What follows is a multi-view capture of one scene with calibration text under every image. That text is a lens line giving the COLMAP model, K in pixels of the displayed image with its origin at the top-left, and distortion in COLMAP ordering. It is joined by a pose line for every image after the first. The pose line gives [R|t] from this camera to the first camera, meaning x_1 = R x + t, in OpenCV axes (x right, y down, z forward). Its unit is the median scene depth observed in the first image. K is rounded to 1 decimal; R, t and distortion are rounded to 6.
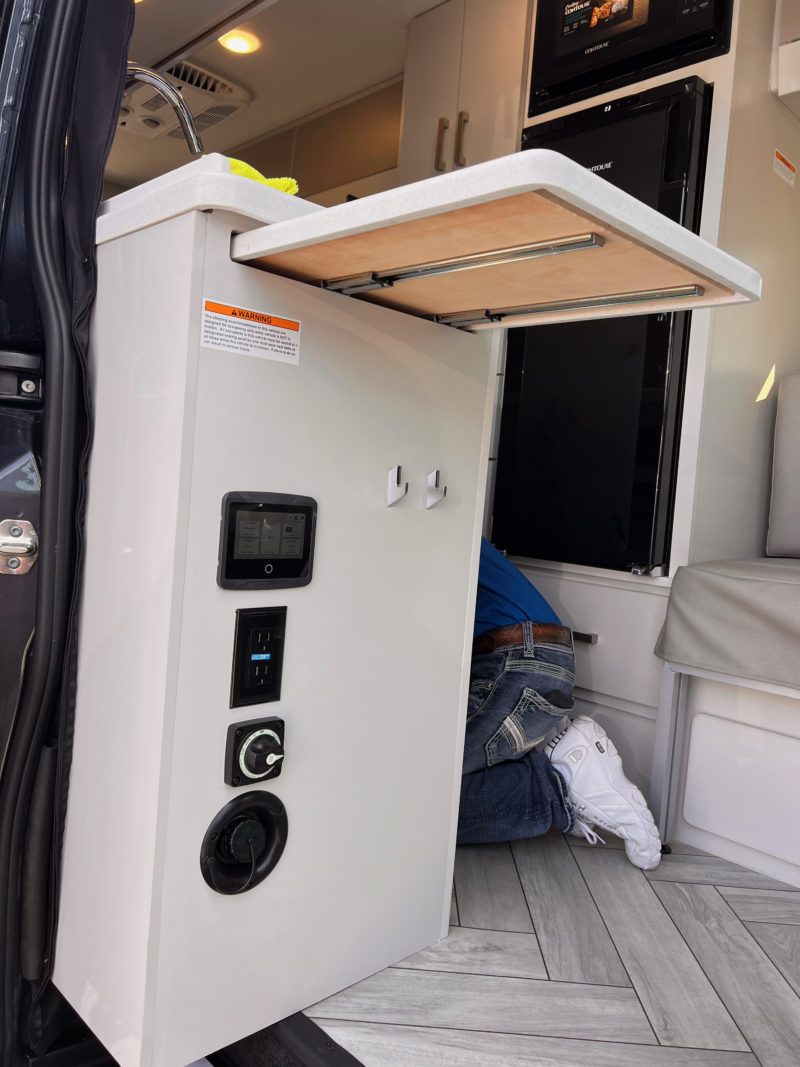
lens RADIAL K [[809.7, 0, 400.0], [0, 809.7, 533.5], [0, 0, 1]] dist [0.002784, -0.000456]
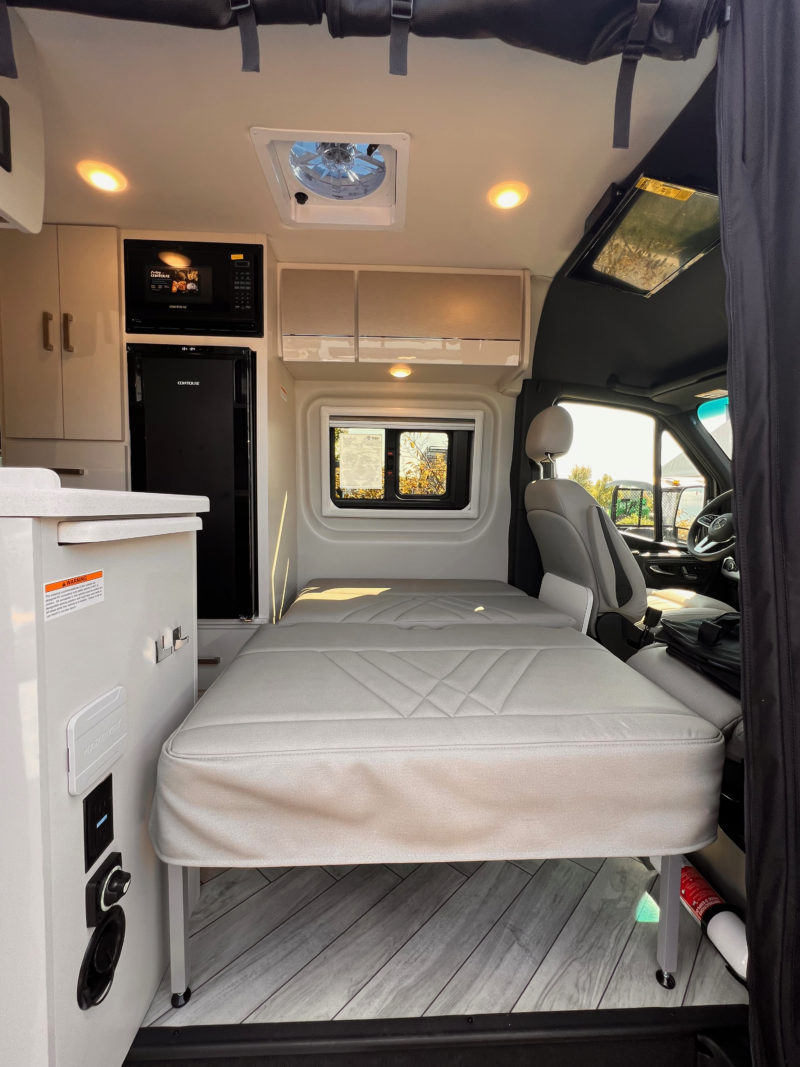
lens RADIAL K [[452.7, 0, 400.0], [0, 452.7, 533.5], [0, 0, 1]] dist [-0.000183, -0.000423]
pose [[0.673484, -0.113556, 0.730428, -0.254187], [0.089468, 0.993388, 0.071944, -0.251373], [-0.733768, 0.016897, 0.679190, 0.091372]]
